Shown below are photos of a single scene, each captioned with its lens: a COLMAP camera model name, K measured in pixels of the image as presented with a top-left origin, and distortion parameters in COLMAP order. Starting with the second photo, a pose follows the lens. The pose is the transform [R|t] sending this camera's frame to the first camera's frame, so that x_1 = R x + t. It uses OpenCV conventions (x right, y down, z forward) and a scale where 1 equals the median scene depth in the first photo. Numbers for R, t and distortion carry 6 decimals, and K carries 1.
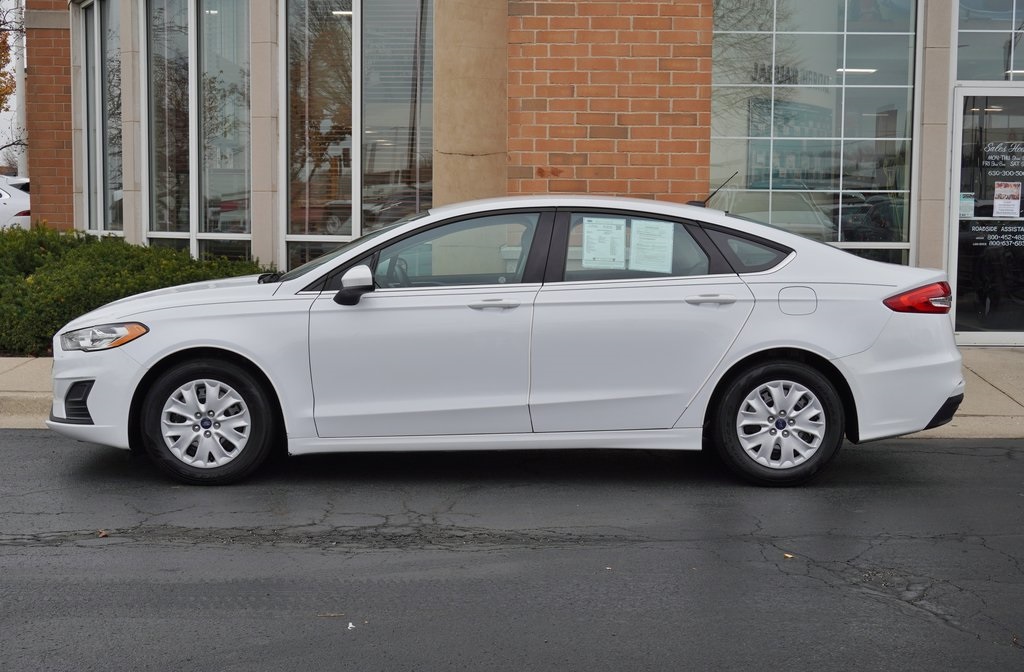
lens RADIAL K [[1417.7, 0, 512.0], [0, 1417.7, 336.0], [0, 0, 1]] dist [-0.007861, -0.018515]
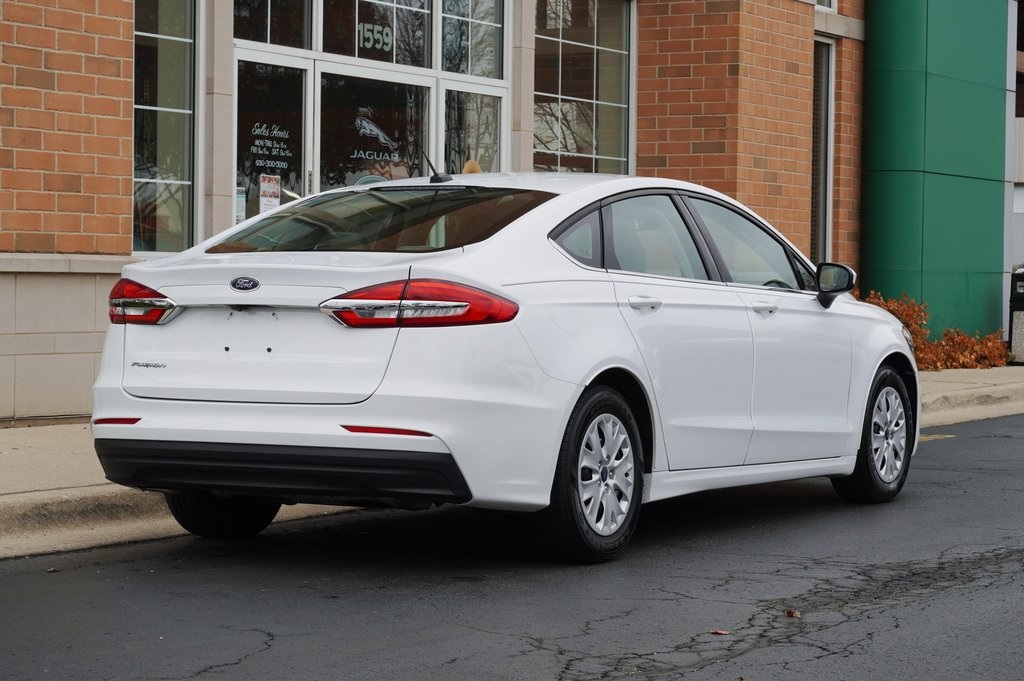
lens RADIAL K [[2310.9, 0, 512.0], [0, 2310.9, 340.5], [0, 0, 1]] dist [0.044469, 0.255532]
pose [[0.521577, -0.026813, 0.852783, -0.680652], [0.063851, 0.997930, -0.007676, -0.000705], [-0.850811, 0.058454, 0.522210, 0.242747]]
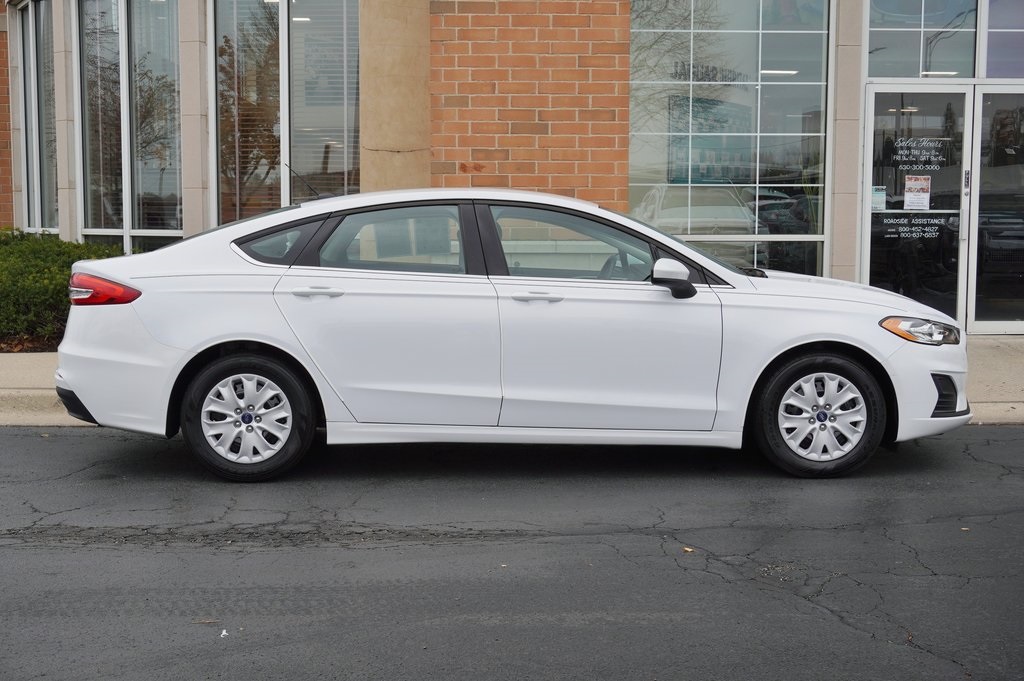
lens RADIAL K [[1328.1, 0, 512.0], [0, 1328.1, 340.5], [0, 0, 1]] dist [-0.002803, -0.045032]
pose [[0.999412, -0.008449, 0.033220, 0.020858], [0.008122, 0.999918, 0.009947, -0.000334], [-0.033301, -0.009672, 0.999399, 0.039478]]
